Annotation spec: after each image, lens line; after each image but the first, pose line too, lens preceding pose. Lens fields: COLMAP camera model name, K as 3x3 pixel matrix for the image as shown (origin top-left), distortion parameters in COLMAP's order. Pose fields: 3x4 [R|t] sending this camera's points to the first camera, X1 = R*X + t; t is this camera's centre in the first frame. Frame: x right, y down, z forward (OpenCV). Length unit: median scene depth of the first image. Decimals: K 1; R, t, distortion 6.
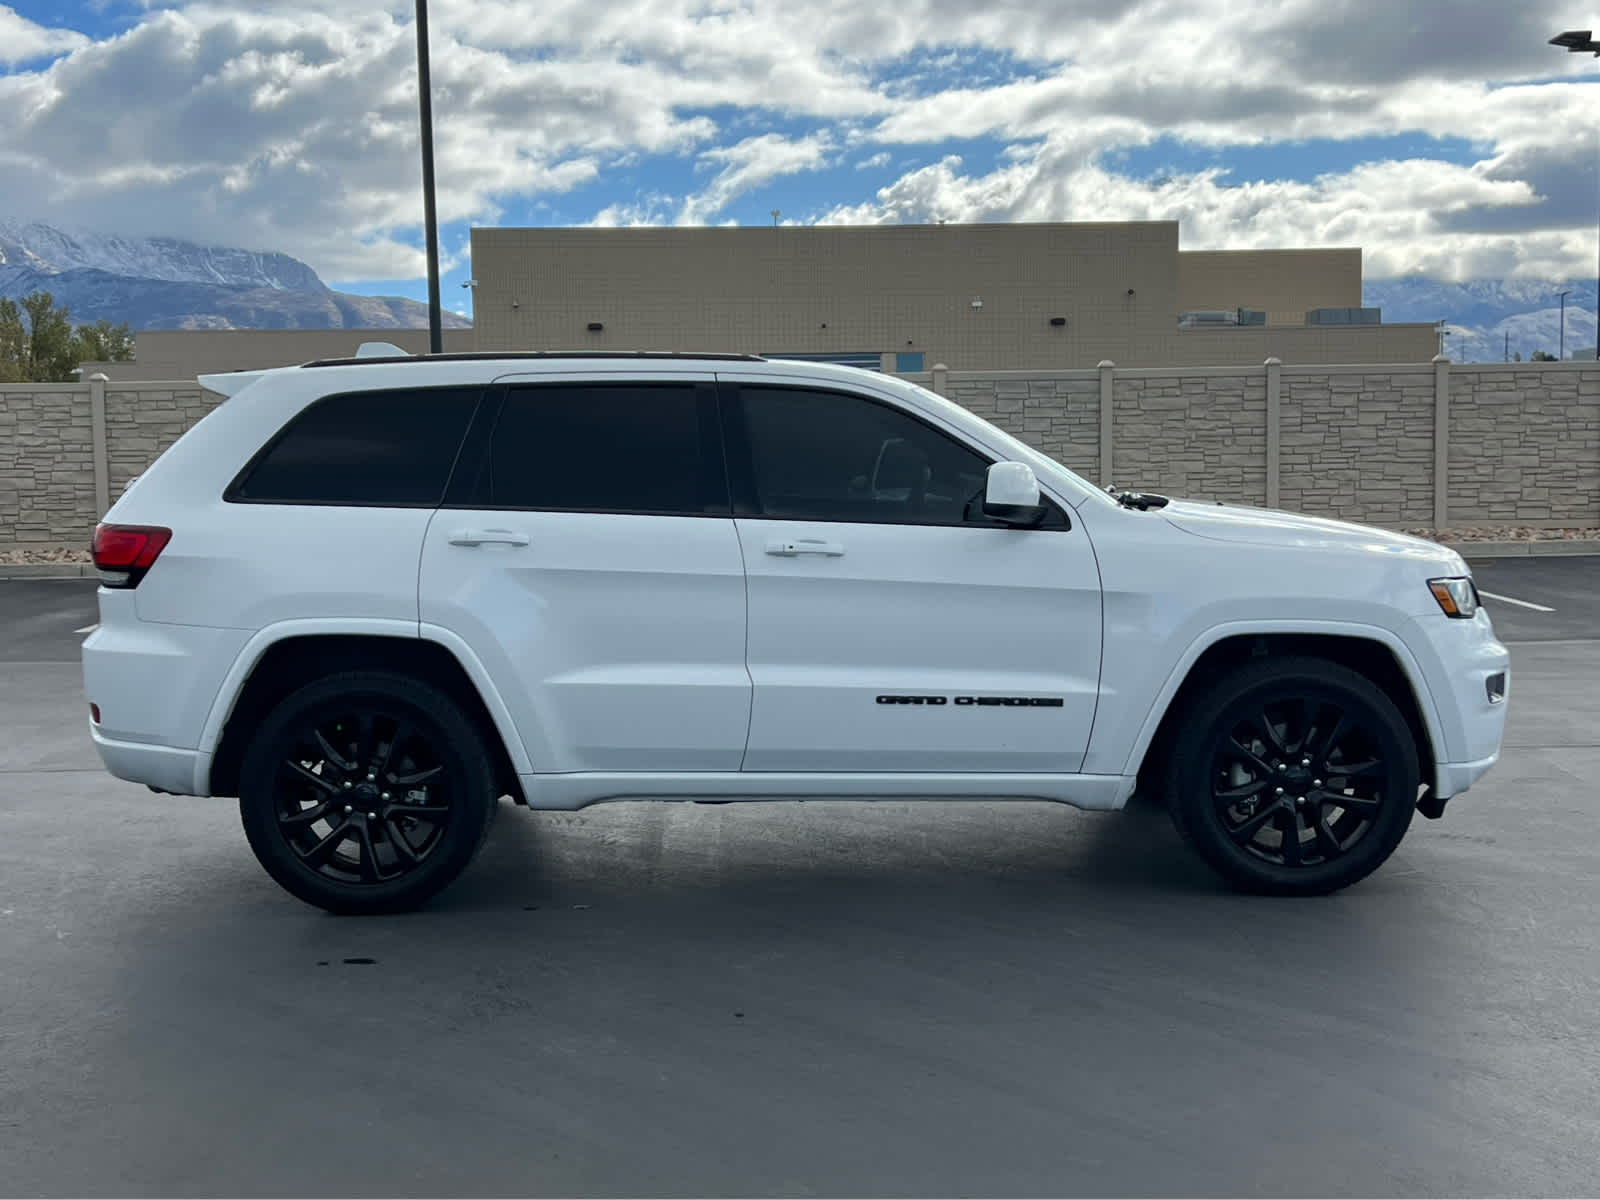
lens RADIAL K [[1870.8, 0, 808.9], [0, 1870.8, 598.3], [0, 0, 1]] dist [0.169503, -0.431961]
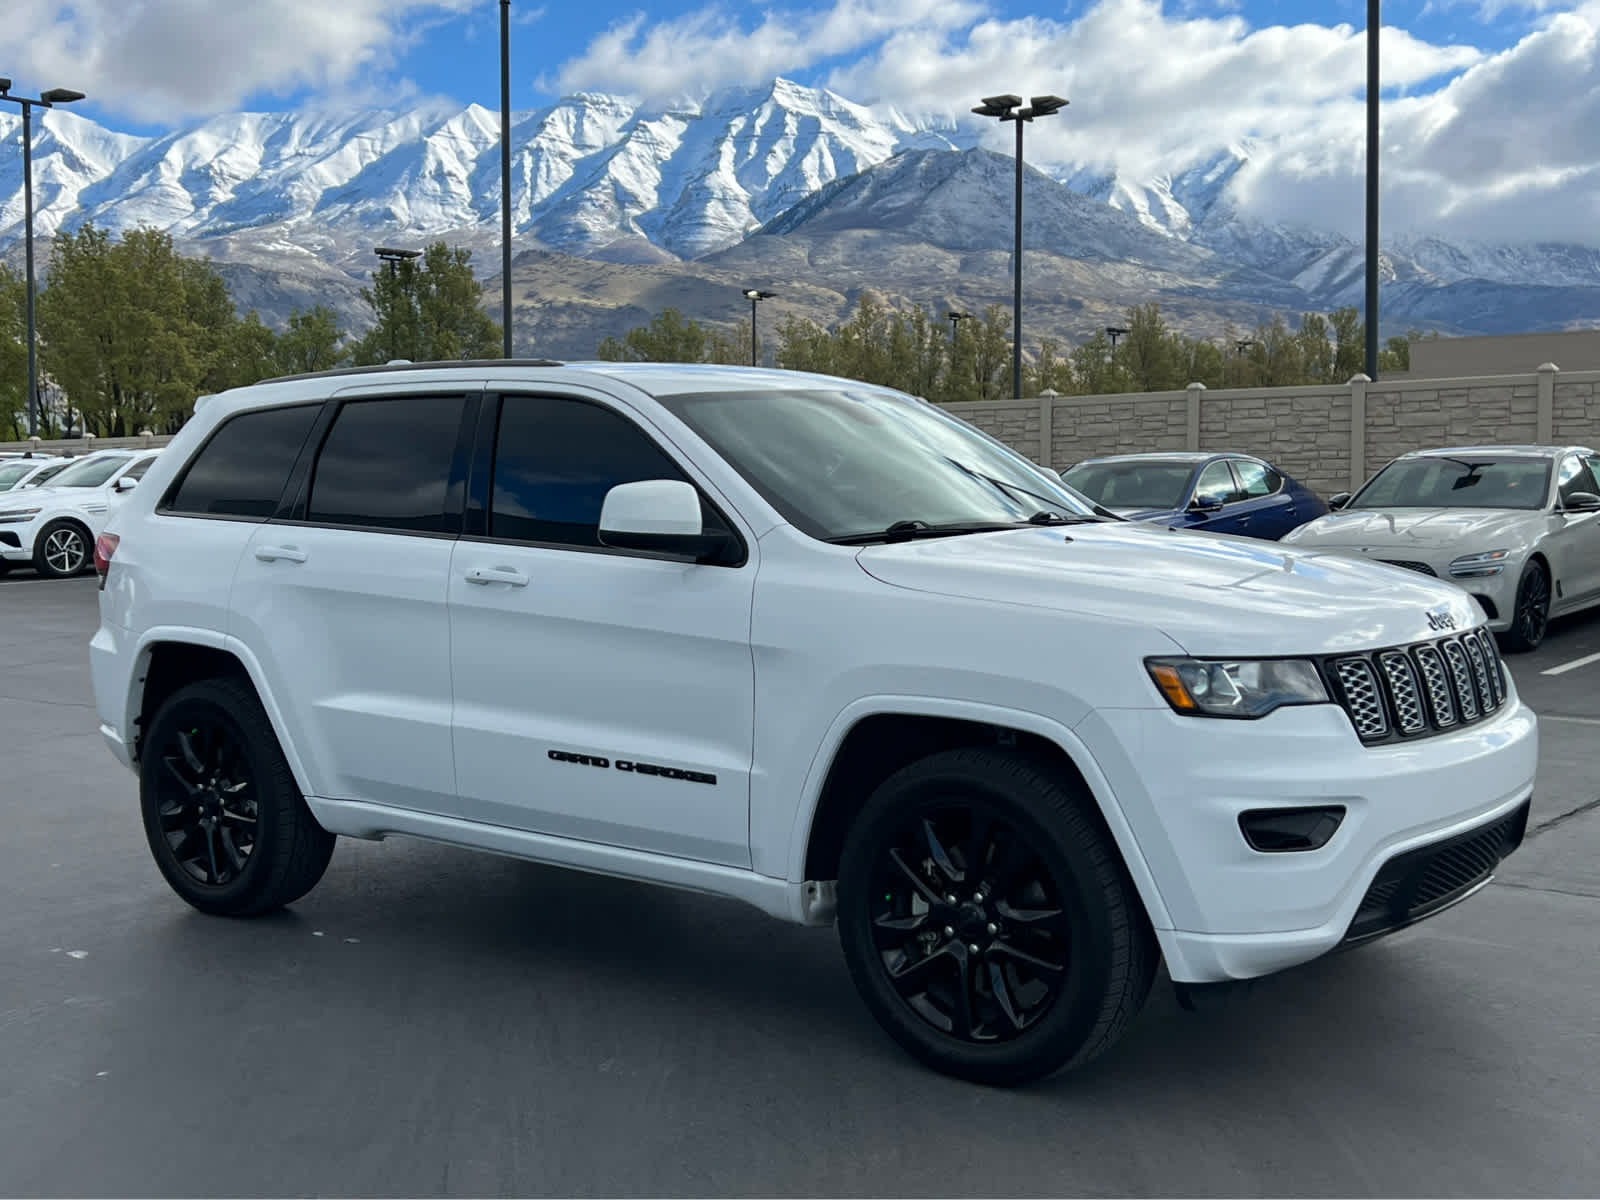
lens RADIAL K [[1863.1, 0, 796.7], [0, 1863.1, 591.0], [0, 0, 1]] dist [0.170553, -0.424729]
pose [[0.767653, 0.041557, -0.639517, 0.669246], [-0.046719, 0.998869, 0.008828, -0.033817], [0.639161, 0.023101, 0.768726, 0.406521]]
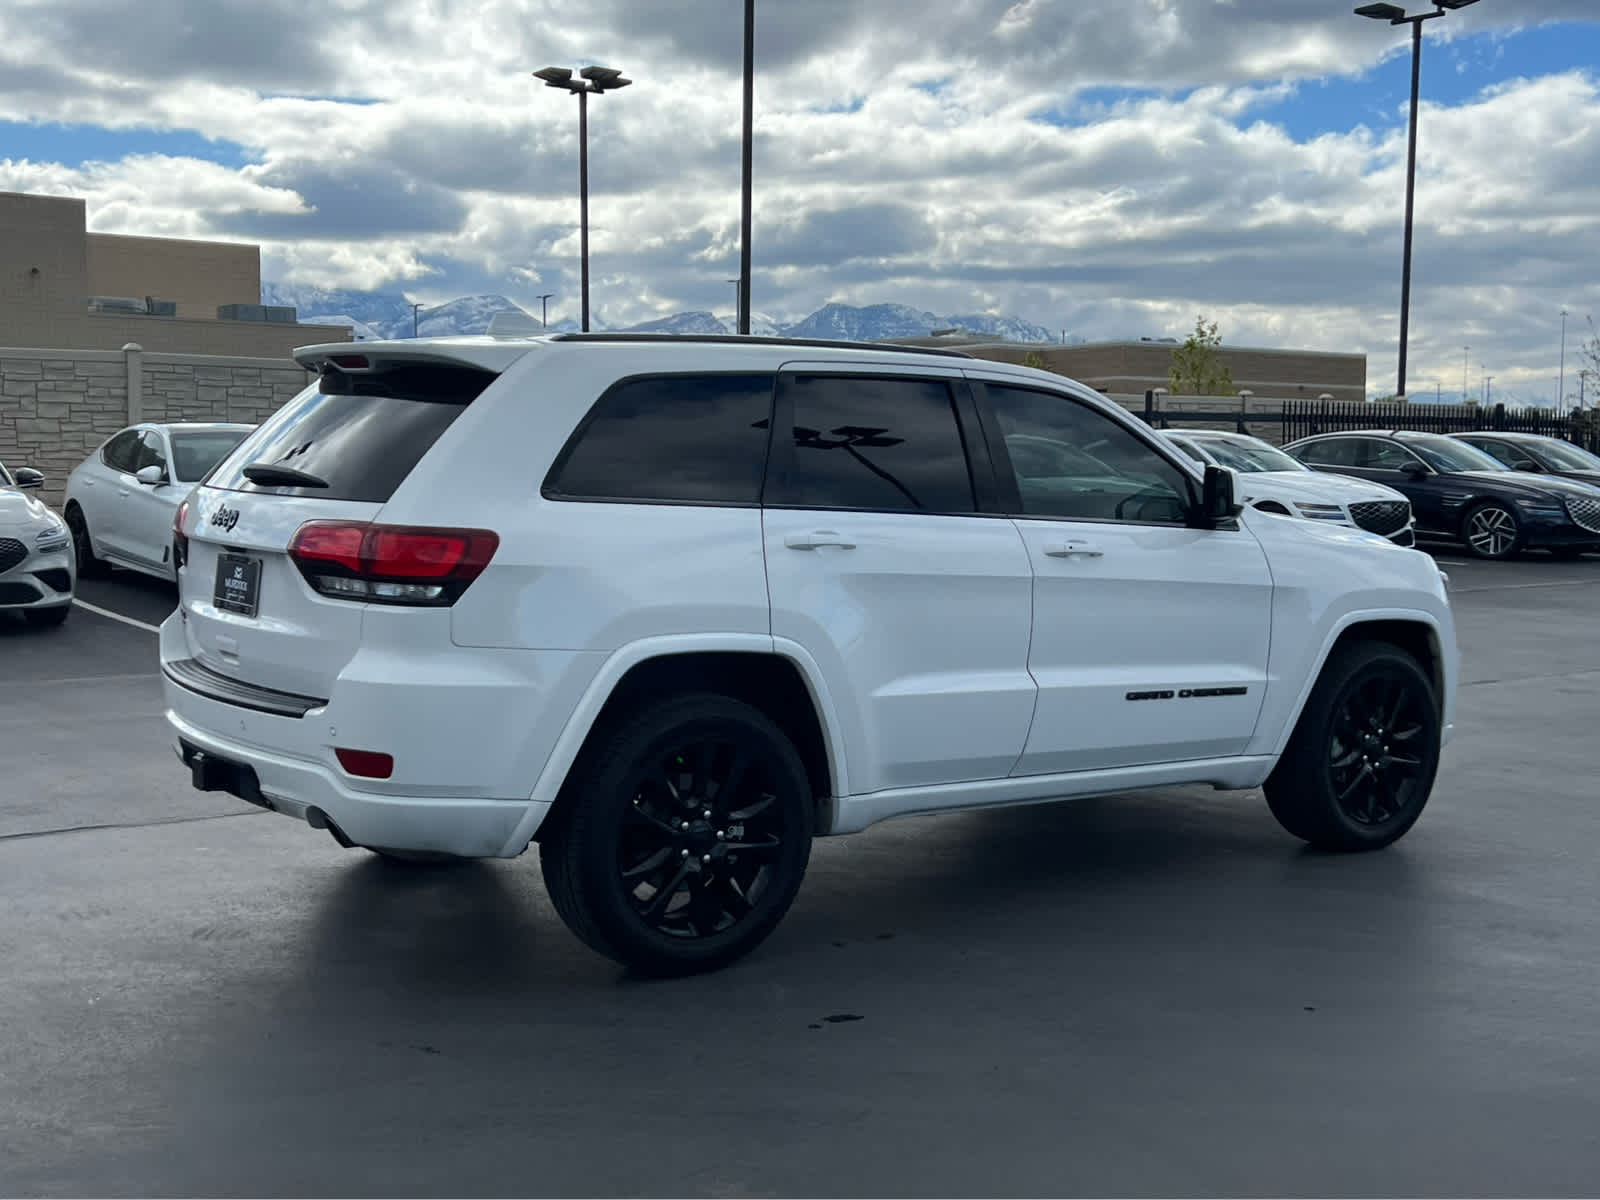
lens RADIAL K [[1863.1, 0, 796.7], [0, 1863.1, 591.0], [0, 0, 1]] dist [0.170553, -0.424729]
pose [[0.819065, -0.020206, 0.573345, -0.692572], [0.021511, 0.999758, 0.004503, -0.011832], [-0.573298, 0.008645, 0.819302, 0.265057]]
